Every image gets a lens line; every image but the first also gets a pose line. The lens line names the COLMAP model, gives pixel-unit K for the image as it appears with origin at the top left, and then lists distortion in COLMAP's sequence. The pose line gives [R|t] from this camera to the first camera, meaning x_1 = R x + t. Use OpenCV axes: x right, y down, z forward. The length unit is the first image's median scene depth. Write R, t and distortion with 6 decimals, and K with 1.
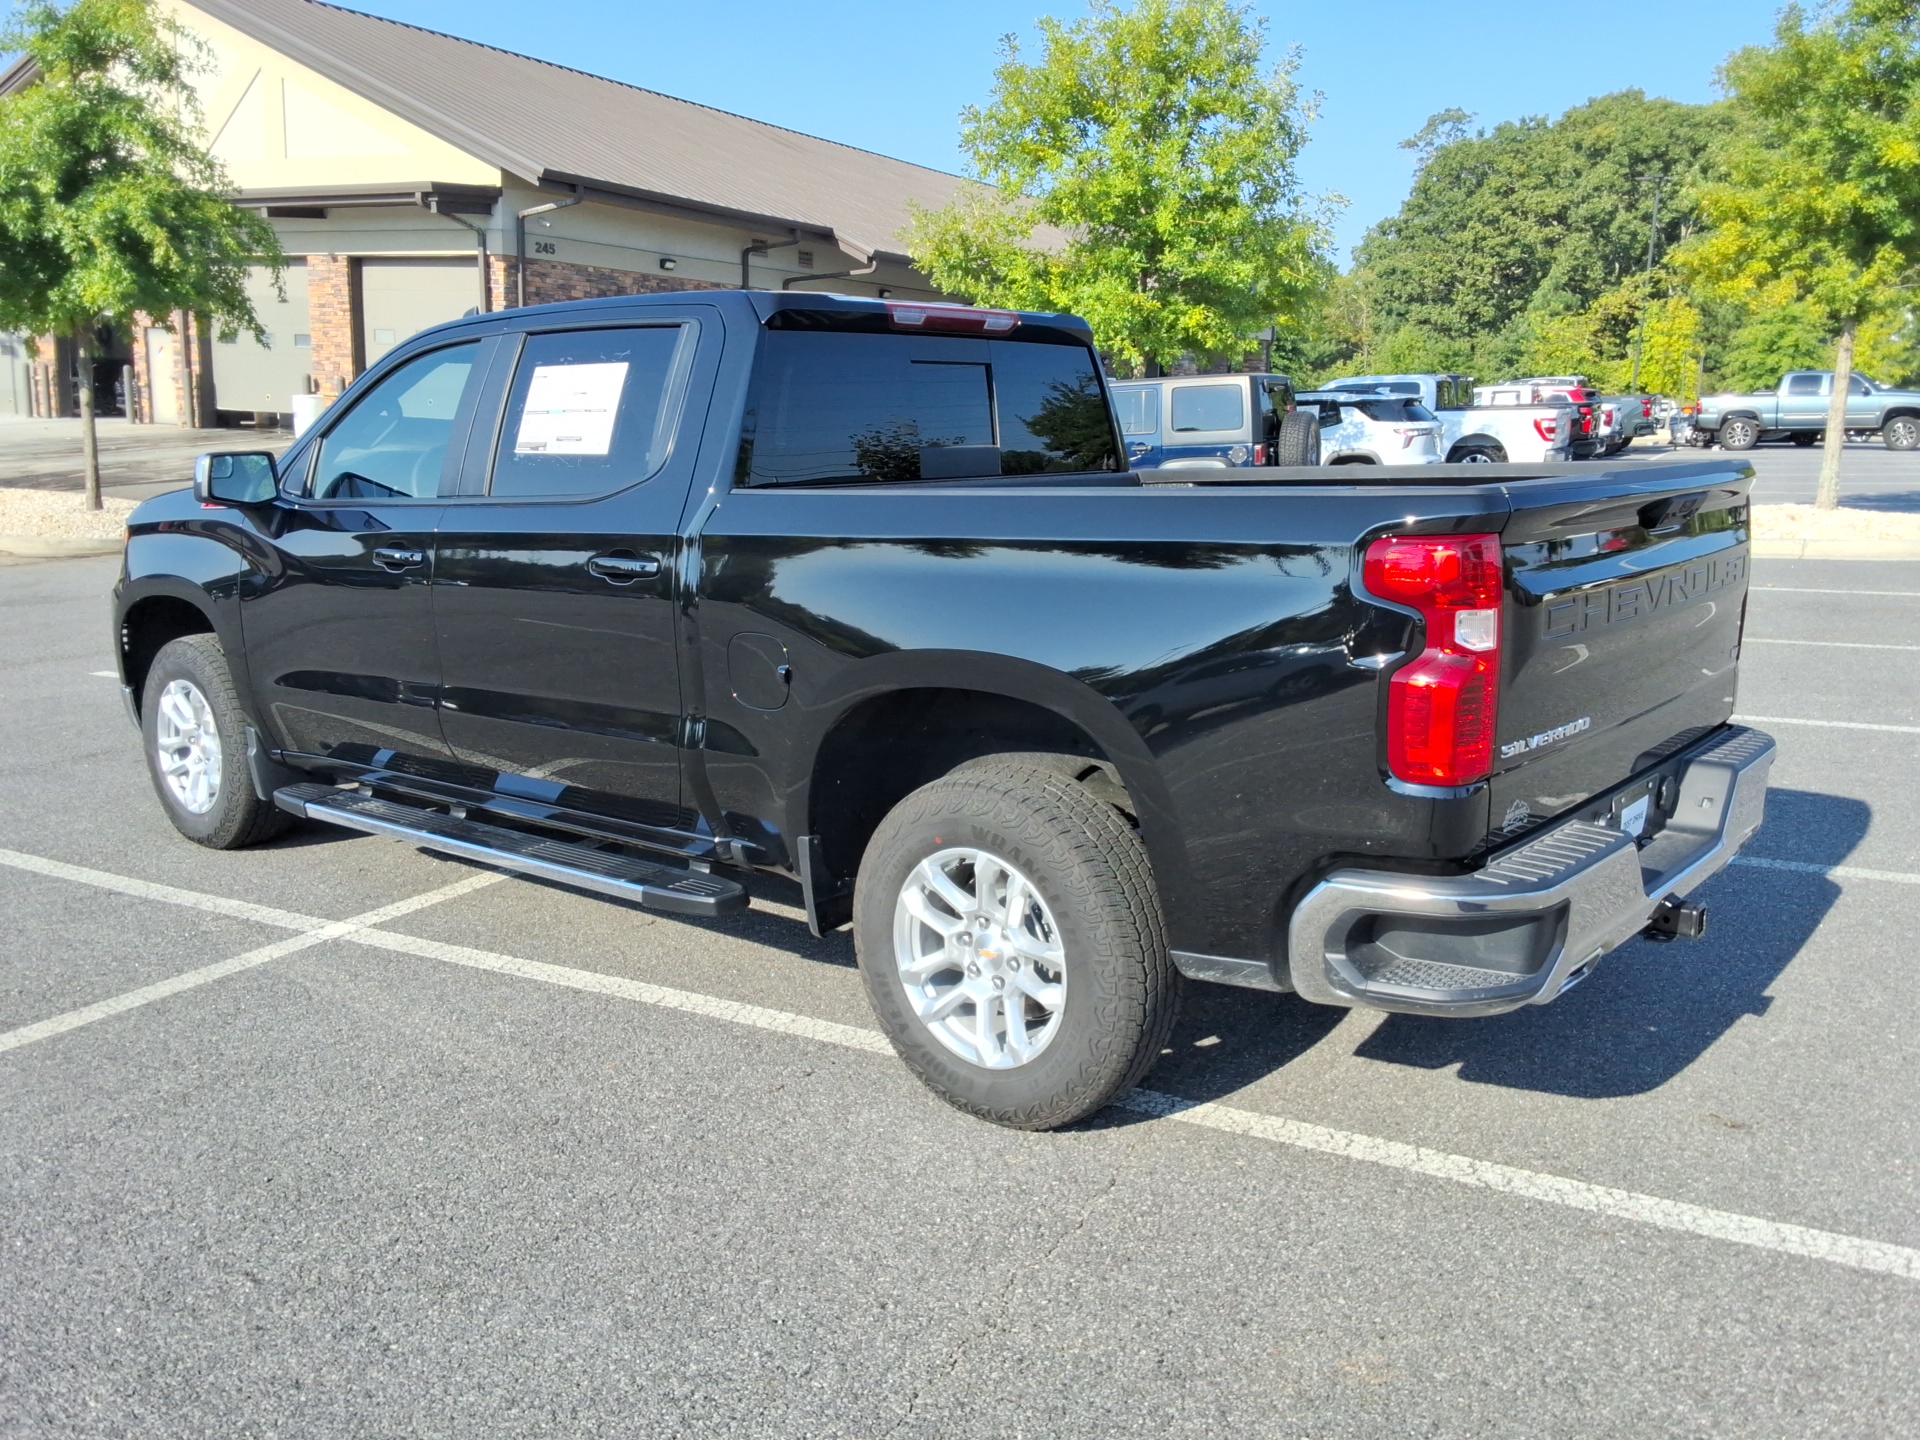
lens RADIAL K [[1575.4, 0, 968.6], [0, 1575.4, 701.1], [0, 0, 1]] dist [0.077028, -0.142362]
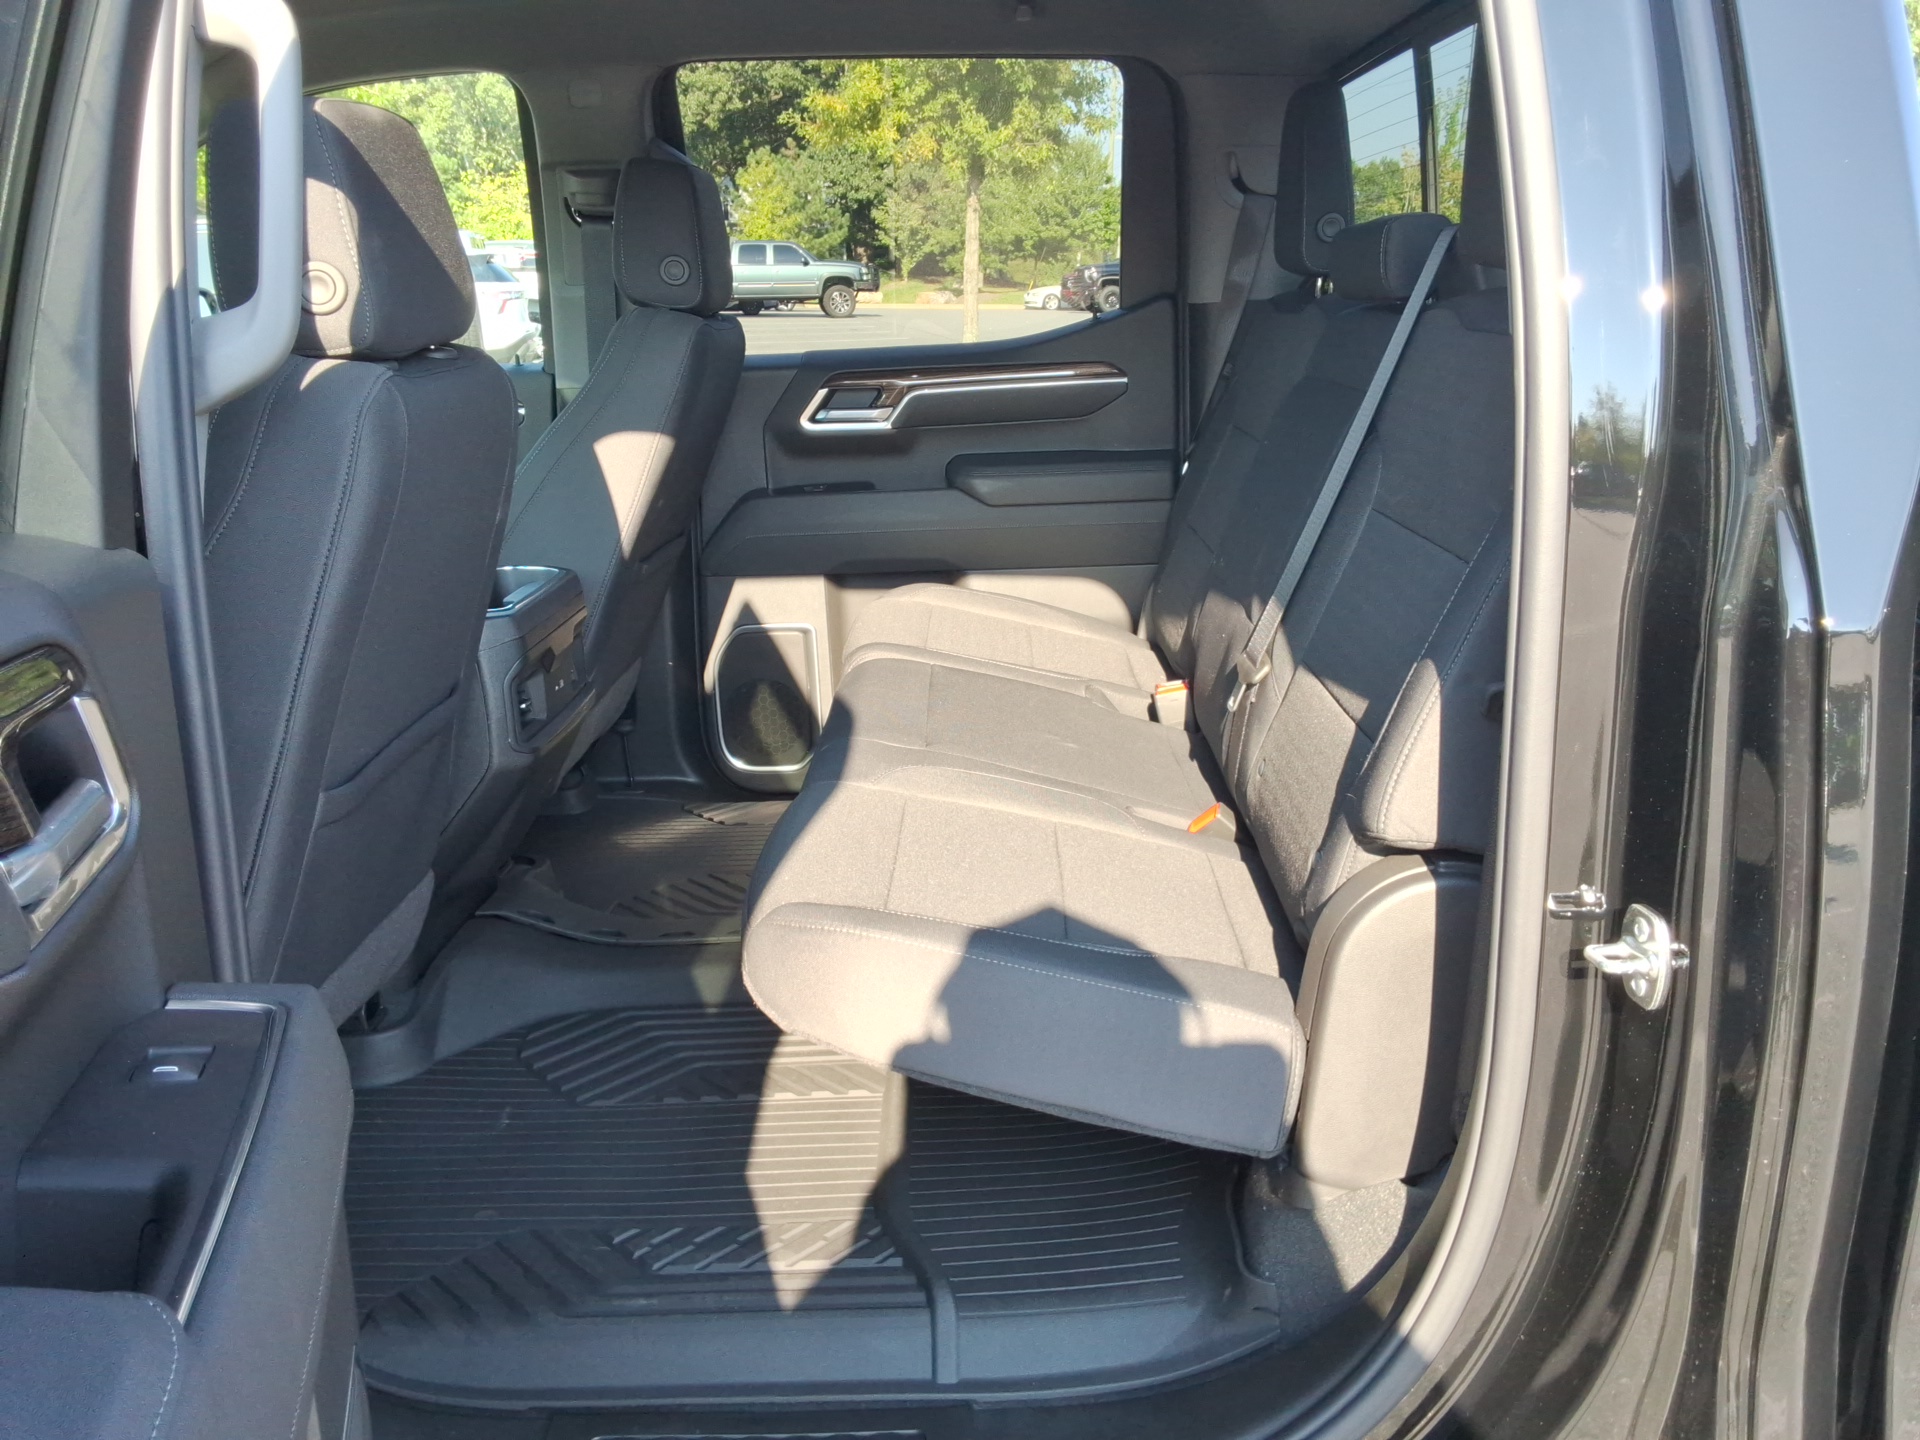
lens RADIAL K [[1535.5, 0, 960.0], [0, 1535.5, 720.0], [0, 0, 1]] dist [0.070706, -0.106478]
pose [[0.771161, -0.171620, 0.613073, -0.100594], [0.112933, 0.984585, 0.133565, -0.038847], [-0.626544, -0.033764, 0.778654, 0.249520]]
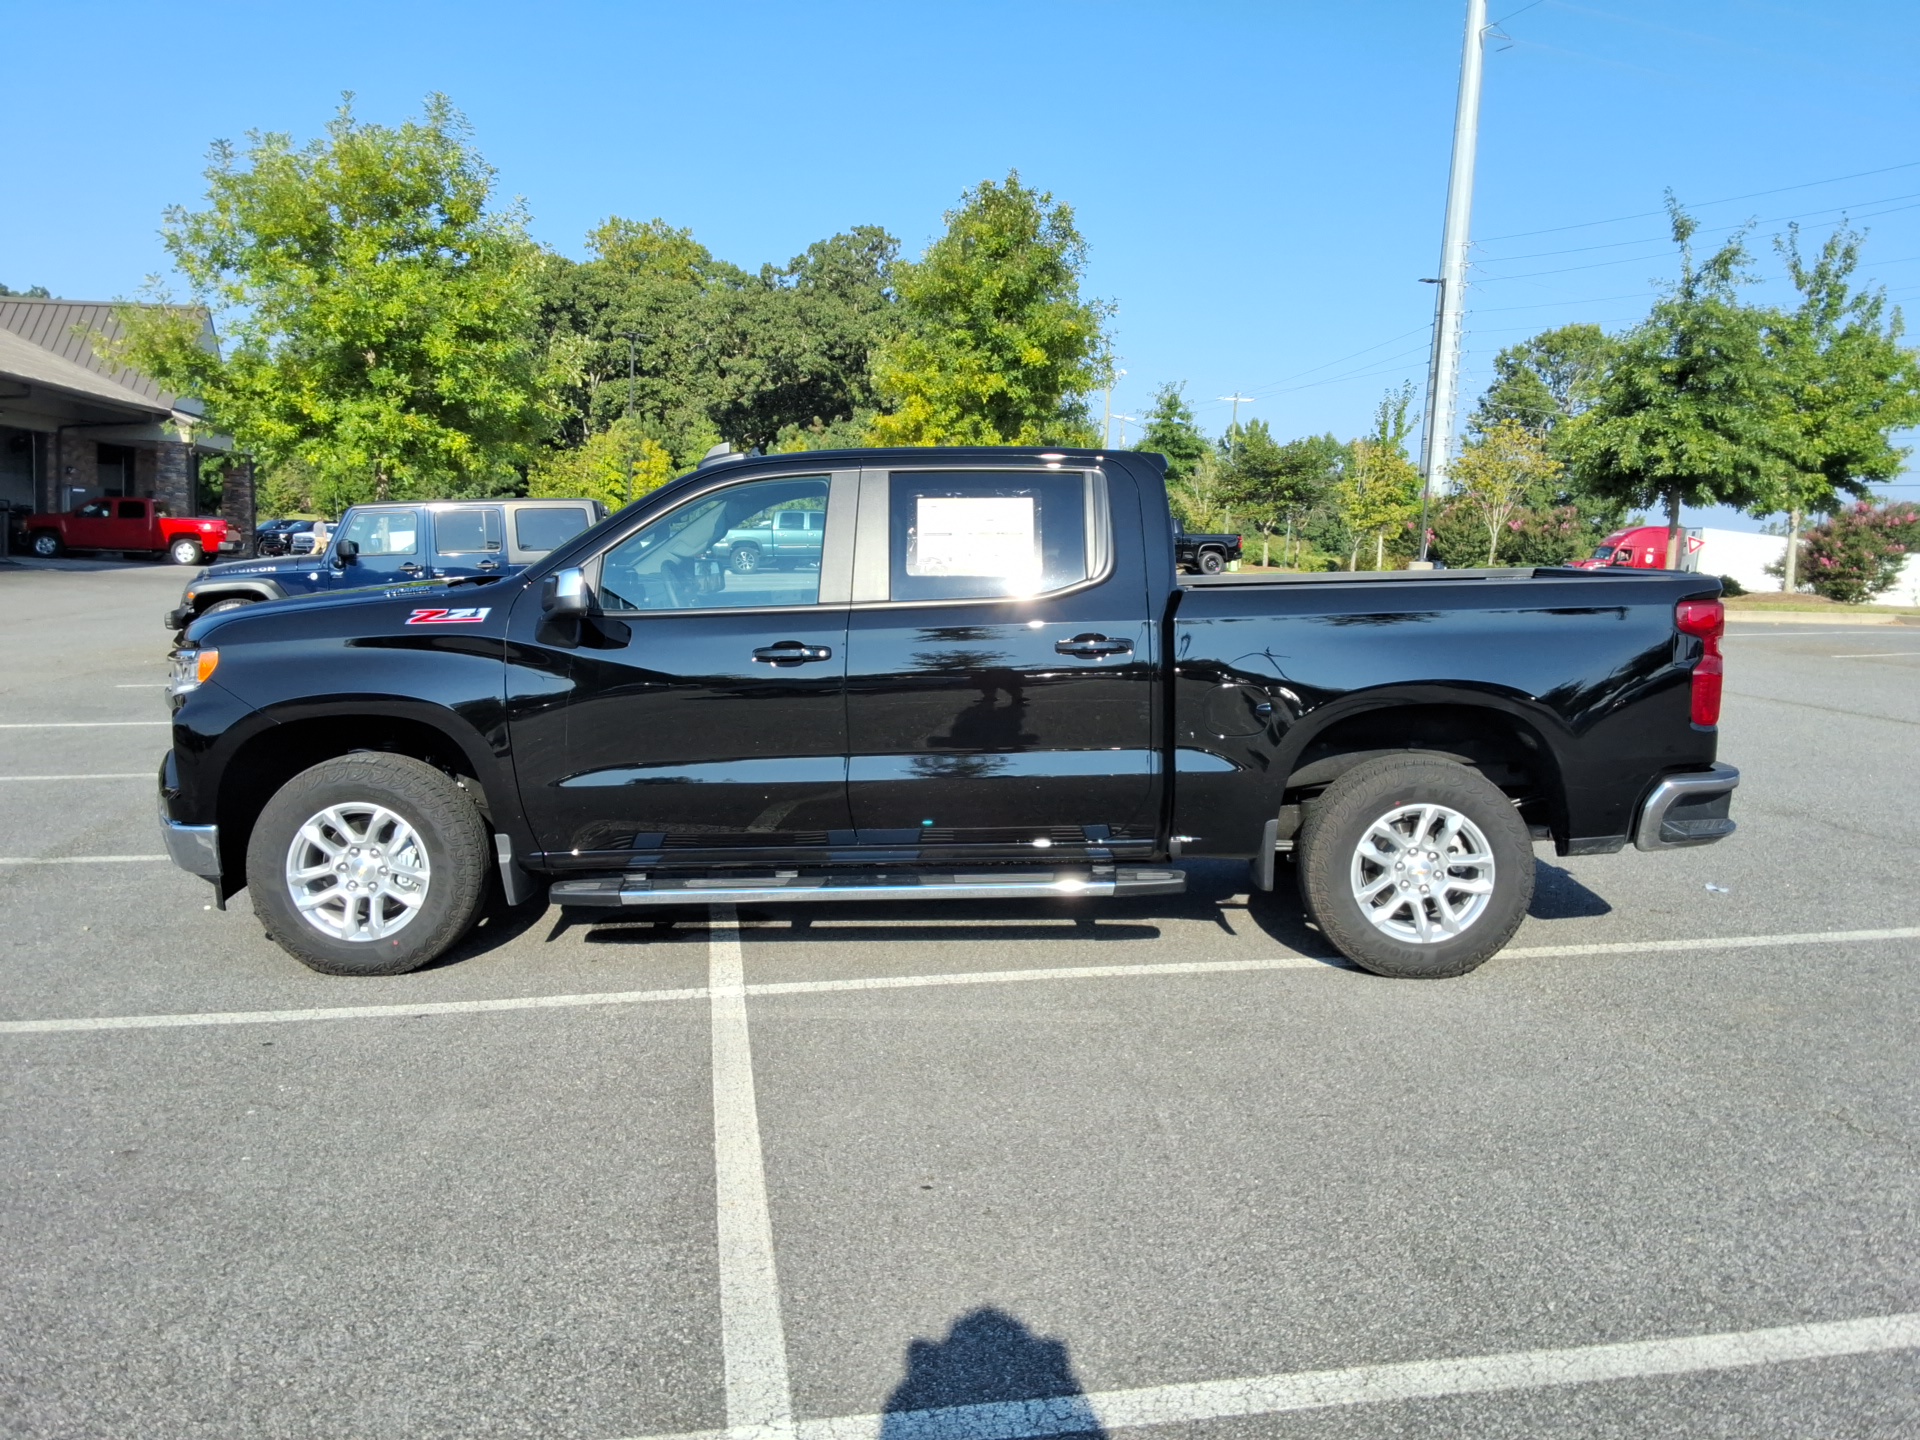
lens RADIAL K [[1577.0, 0, 992.9], [0, 1577.0, 709.1], [0, 0, 1]] dist [0.087979, -0.192375]
pose [[0.760231, -0.054649, 0.647350, -0.317995], [0.100965, 0.994287, -0.034633, 0.001834], [-0.641759, 0.091689, 0.761406, 0.007296]]
